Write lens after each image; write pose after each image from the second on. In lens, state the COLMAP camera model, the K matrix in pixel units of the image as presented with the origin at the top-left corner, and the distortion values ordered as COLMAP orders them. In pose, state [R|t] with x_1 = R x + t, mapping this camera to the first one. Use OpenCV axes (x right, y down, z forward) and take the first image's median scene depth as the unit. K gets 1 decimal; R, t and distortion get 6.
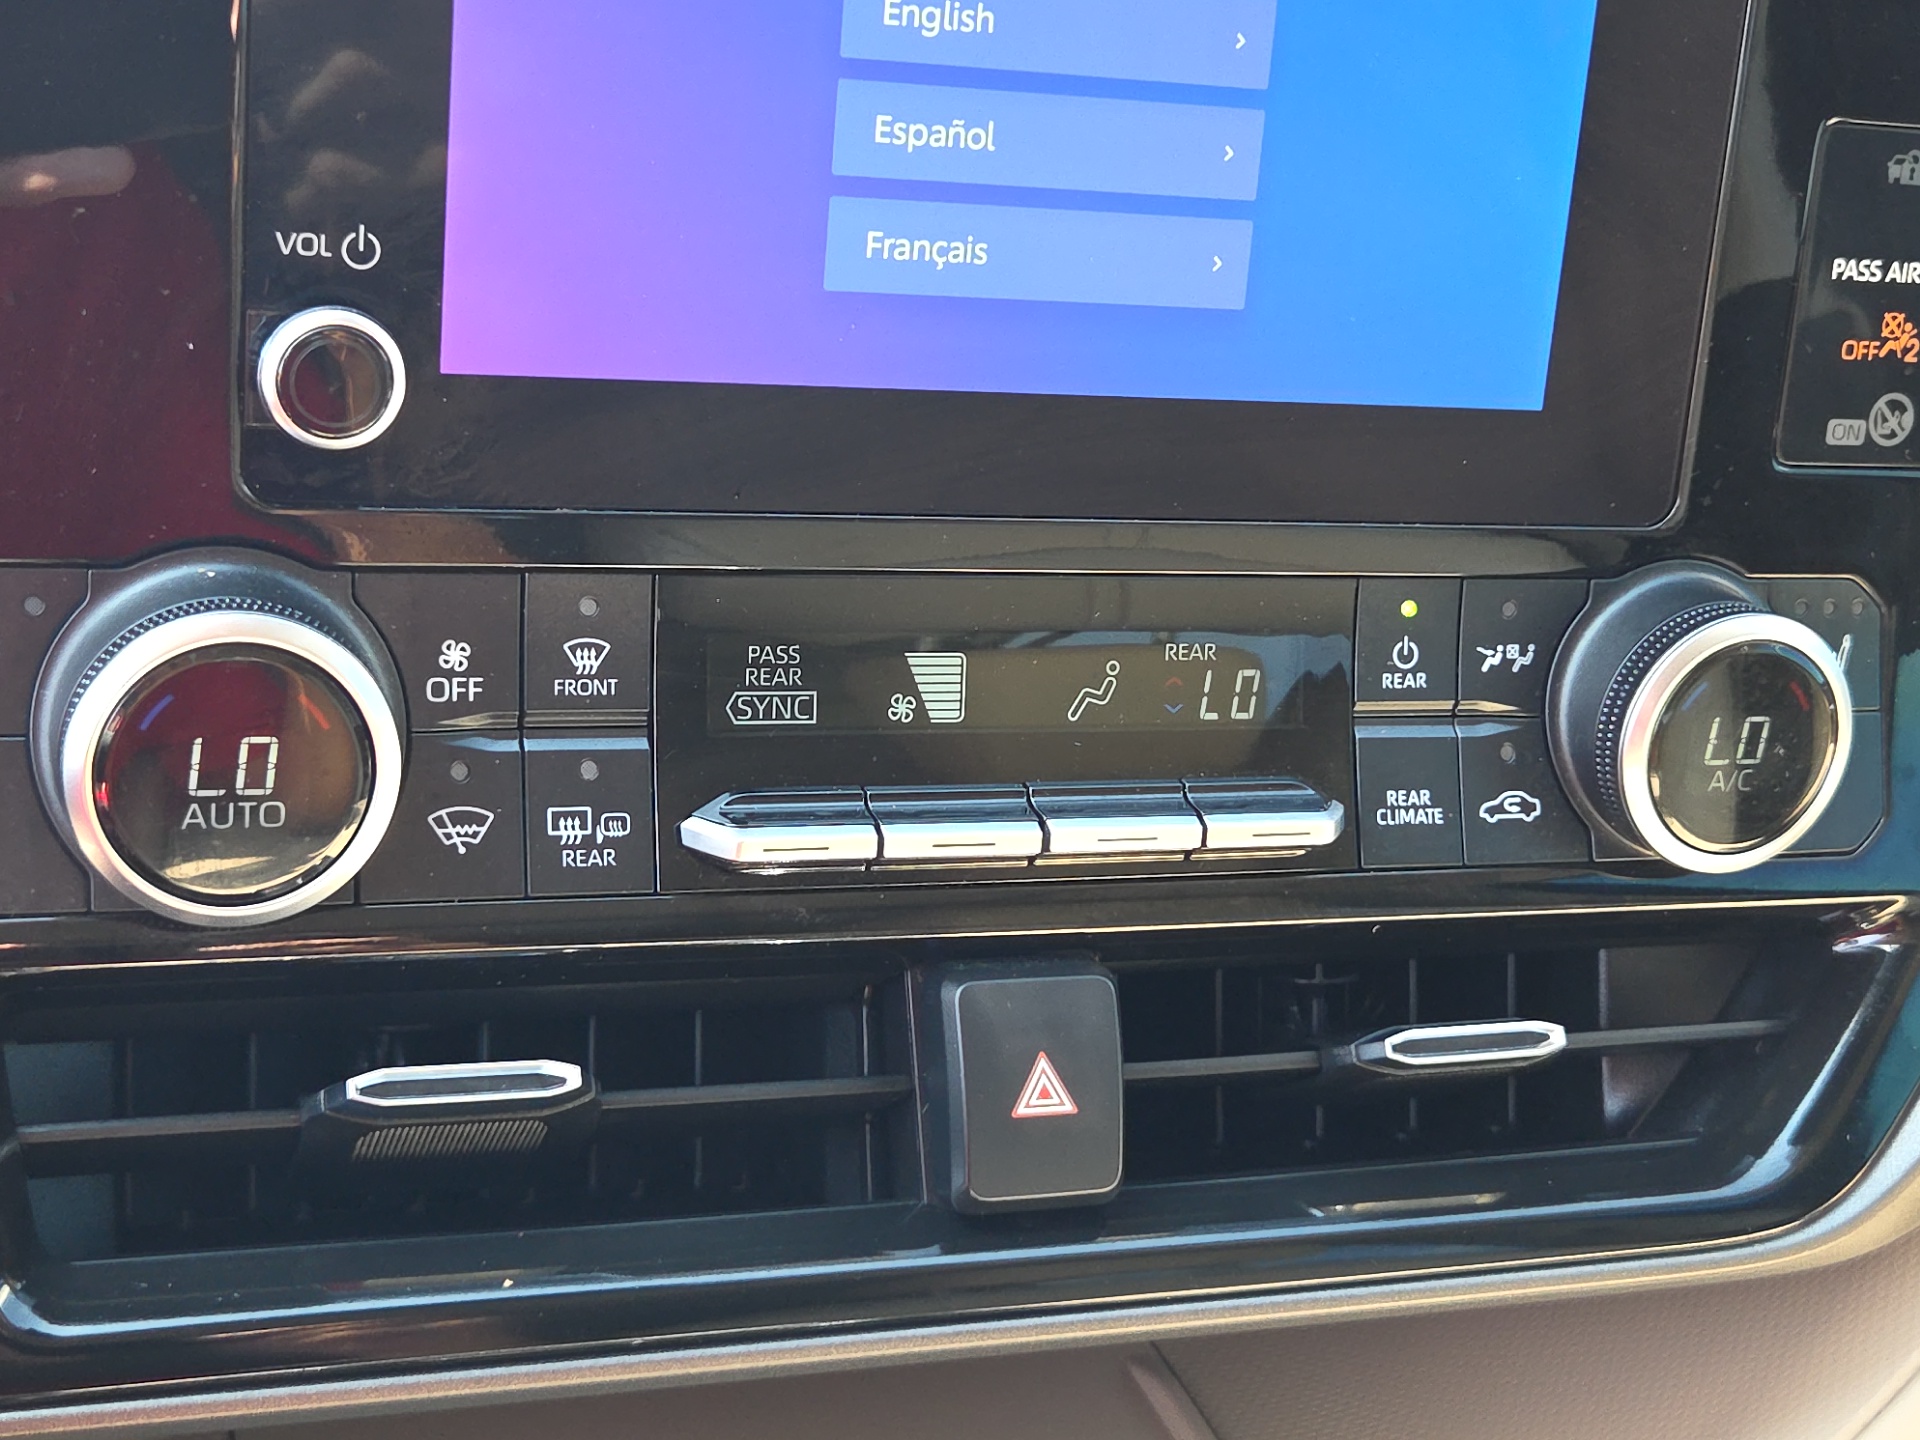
lens RADIAL K [[2627.2, 0, 953.6], [0, 2627.2, 666.1], [0, 0, 1]] dist [0.003184, -0.089449]
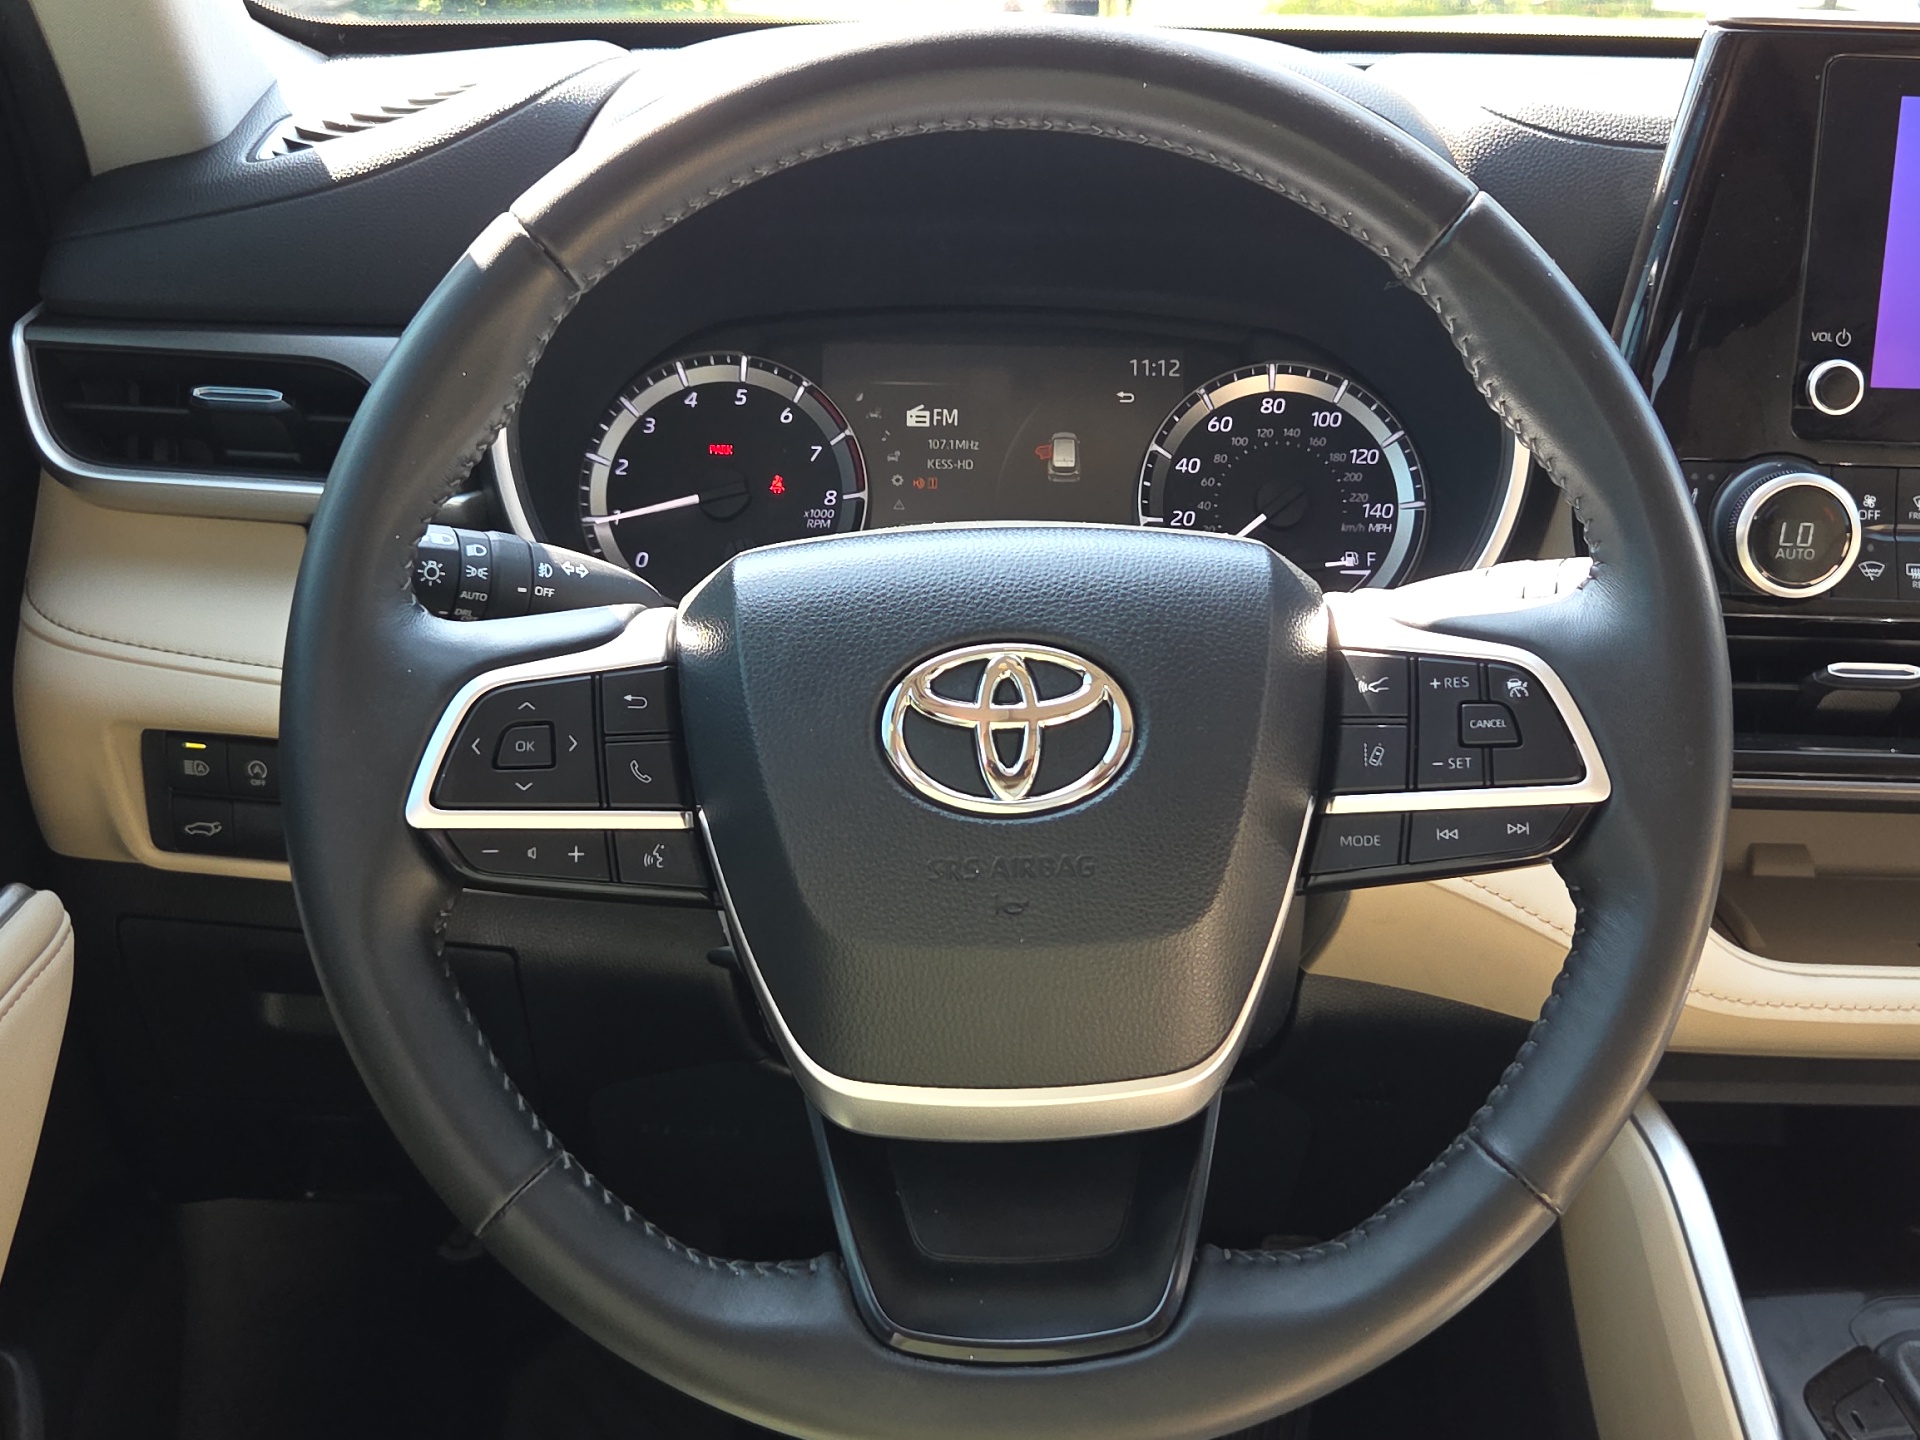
lens RADIAL K [[2291.4, 0, 971.1], [0, 2291.4, 695.8], [0, 0, 1]] dist [0.005268, -0.054433]
pose [[0.947440, 0.010610, -0.319757, -0.299599], [-0.030322, 0.997929, -0.056733, 0.327760], [0.318493, 0.063447, 0.945799, -1.306988]]
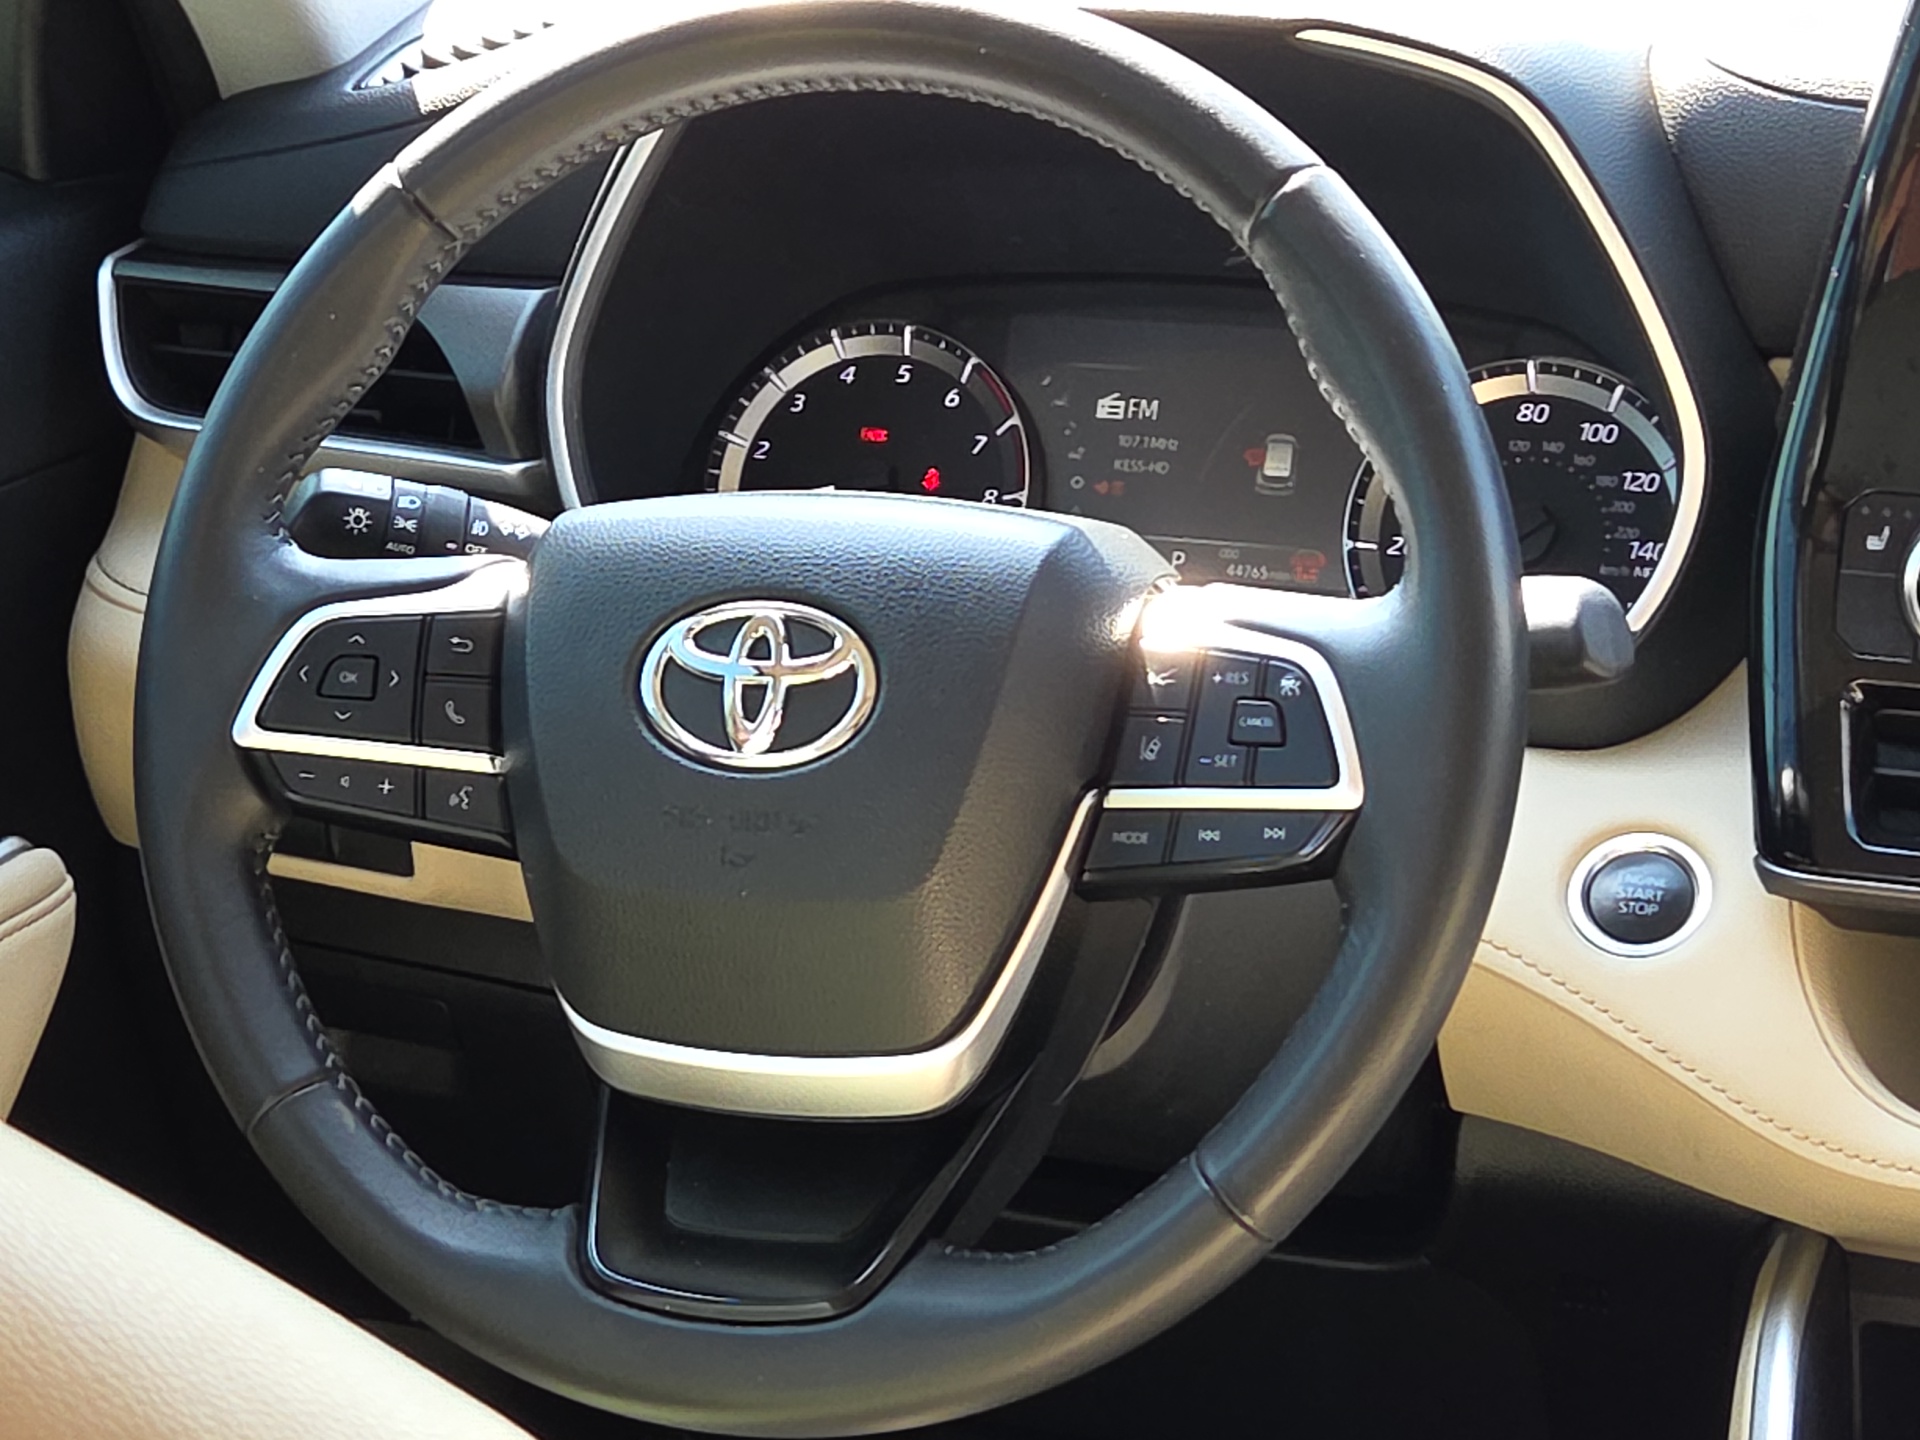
lens RADIAL K [[4214.9, 0, 882.0], [0, 4214.9, 717.7], [0, 0, 1]] dist [0.015835, -0.188260]
pose [[0.776763, 0.052559, -0.627596, 1.081680], [-0.139027, 0.986238, -0.089477, 0.526173], [0.614257, 0.156755, 0.773380, -1.987514]]
